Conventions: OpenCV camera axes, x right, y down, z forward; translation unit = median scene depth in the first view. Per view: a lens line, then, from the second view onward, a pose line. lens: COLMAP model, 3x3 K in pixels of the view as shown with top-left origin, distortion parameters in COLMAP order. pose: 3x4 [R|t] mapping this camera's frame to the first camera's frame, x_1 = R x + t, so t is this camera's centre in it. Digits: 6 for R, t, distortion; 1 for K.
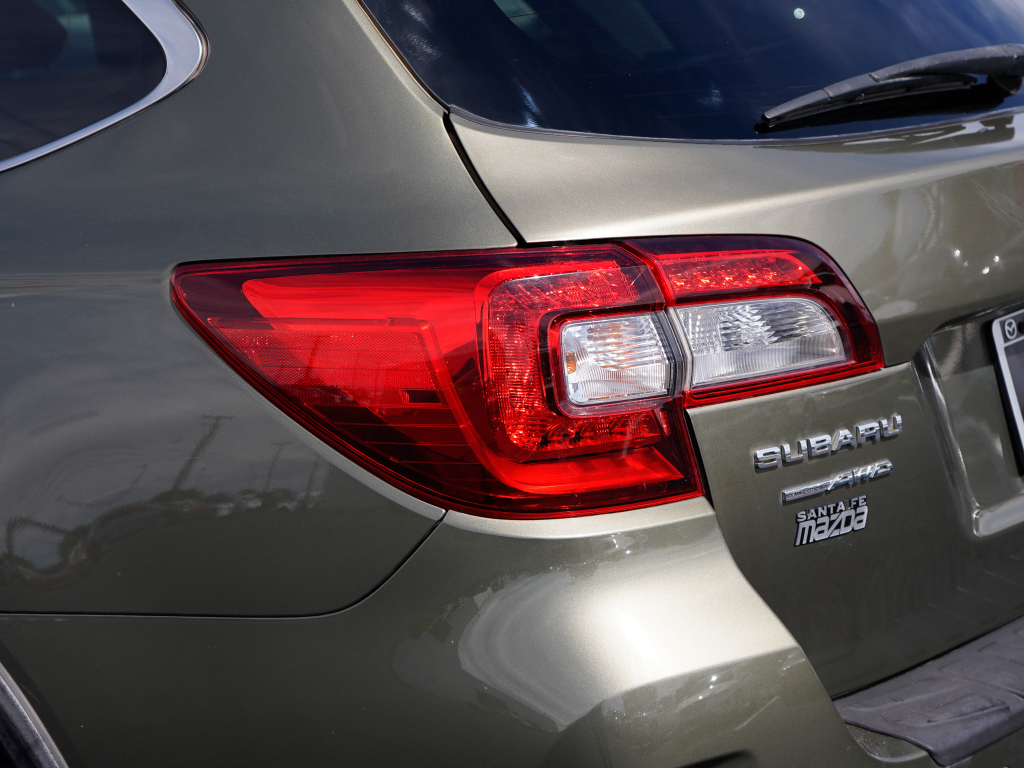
lens RADIAL K [[1856.5, 0, 512.0], [0, 1856.5, 384.0], [0, 0, 1]] dist [-0.022078, -0.233619]
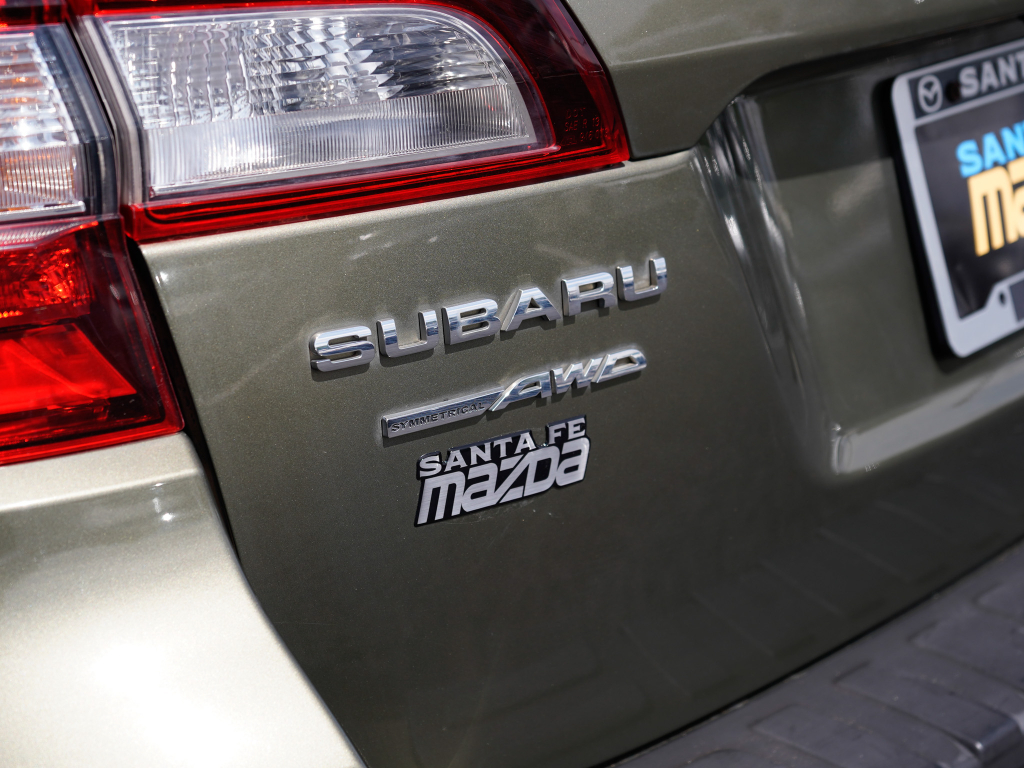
lens RADIAL K [[1856.5, 0, 512.0], [0, 1856.5, 384.0], [0, 0, 1]] dist [-0.022078, -0.233619]
pose [[0.999547, 0.021003, -0.021552, 0.185175], [-0.018355, 0.993025, 0.116462, -0.006922], [0.023848, -0.116014, 0.992961, 0.513081]]
